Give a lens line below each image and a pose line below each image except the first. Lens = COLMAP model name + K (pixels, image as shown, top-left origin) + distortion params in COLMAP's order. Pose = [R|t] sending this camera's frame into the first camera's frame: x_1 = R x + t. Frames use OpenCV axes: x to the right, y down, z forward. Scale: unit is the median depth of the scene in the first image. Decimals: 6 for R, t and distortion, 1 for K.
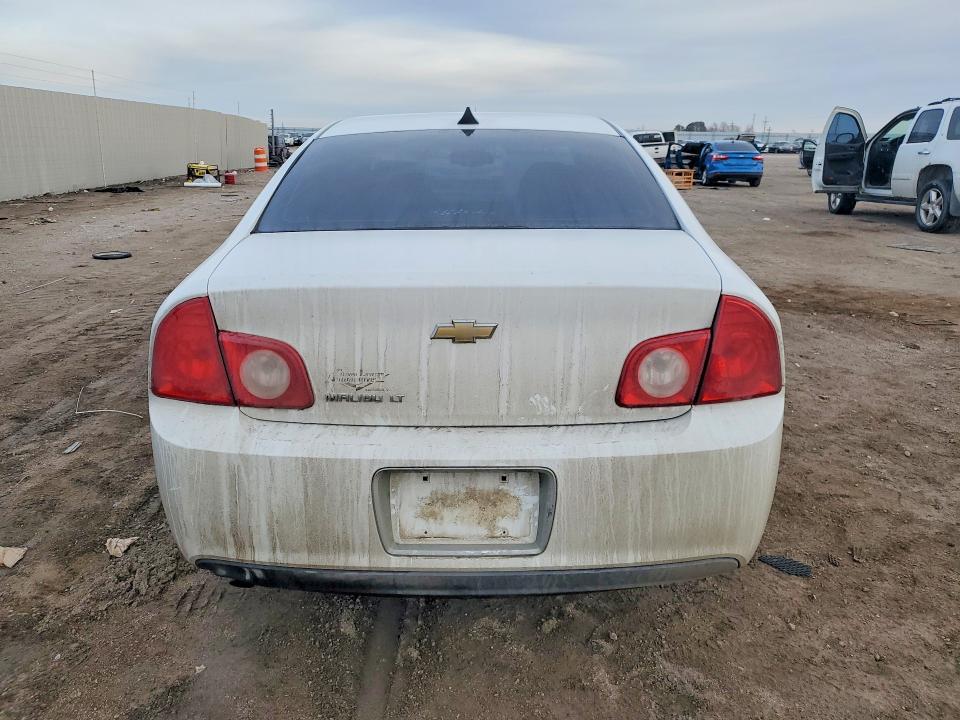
lens RADIAL K [[747.6, 0, 480.0], [0, 747.6, 360.0], [0, 0, 1]] dist [0.068998, -0.081375]
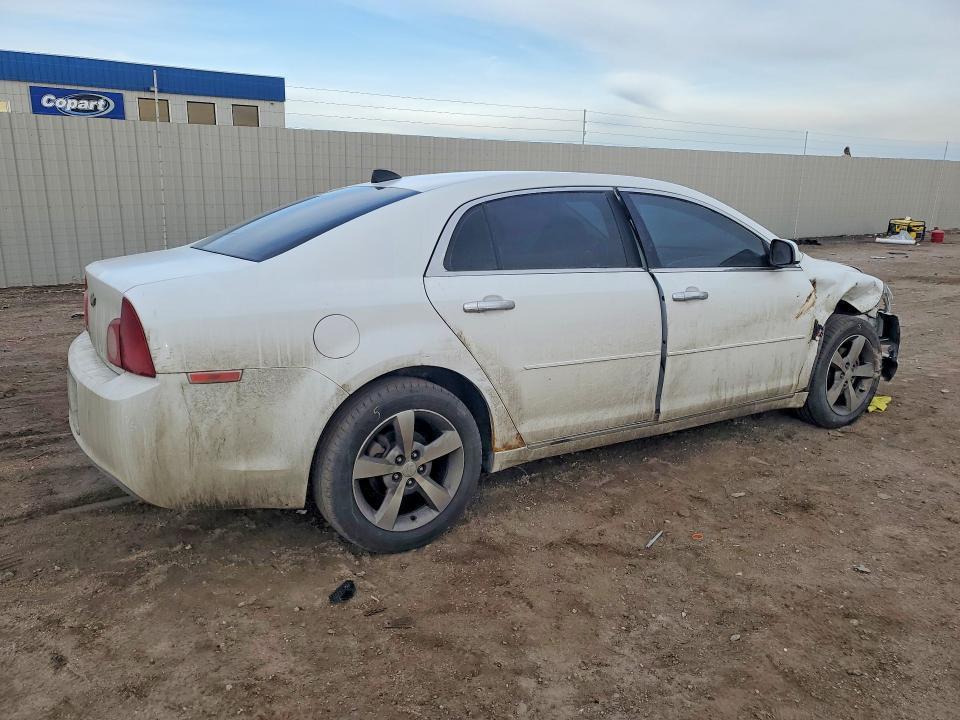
lens RADIAL K [[747.6, 0, 480.0], [0, 747.6, 360.0], [0, 0, 1]] dist [0.068998, -0.081375]
pose [[0.536234, 0.178839, -0.824906, 1.103546], [-0.234184, 0.970451, 0.058160, -0.129930], [0.810932, 0.161992, 0.562270, 0.412554]]
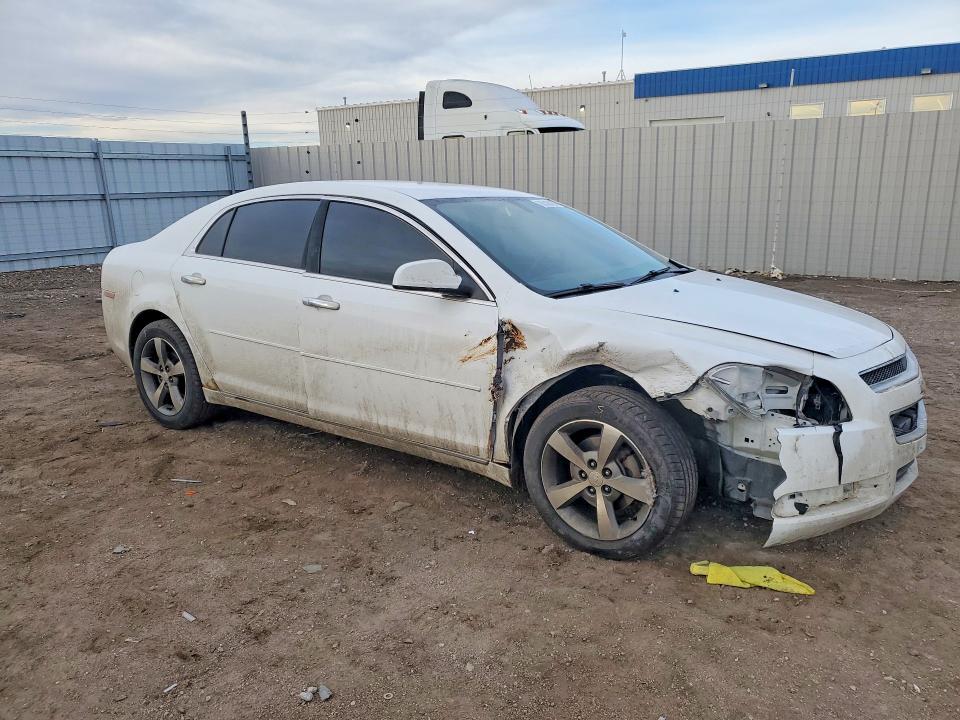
lens RADIAL K [[747.6, 0, 480.0], [0, 747.6, 360.0], [0, 0, 1]] dist [0.068998, -0.081375]
pose [[-0.591717, 0.178502, -0.786135, 1.101458], [-0.219995, 0.902407, 0.370491, -0.658148], [0.775547, 0.392172, -0.494700, 2.162132]]
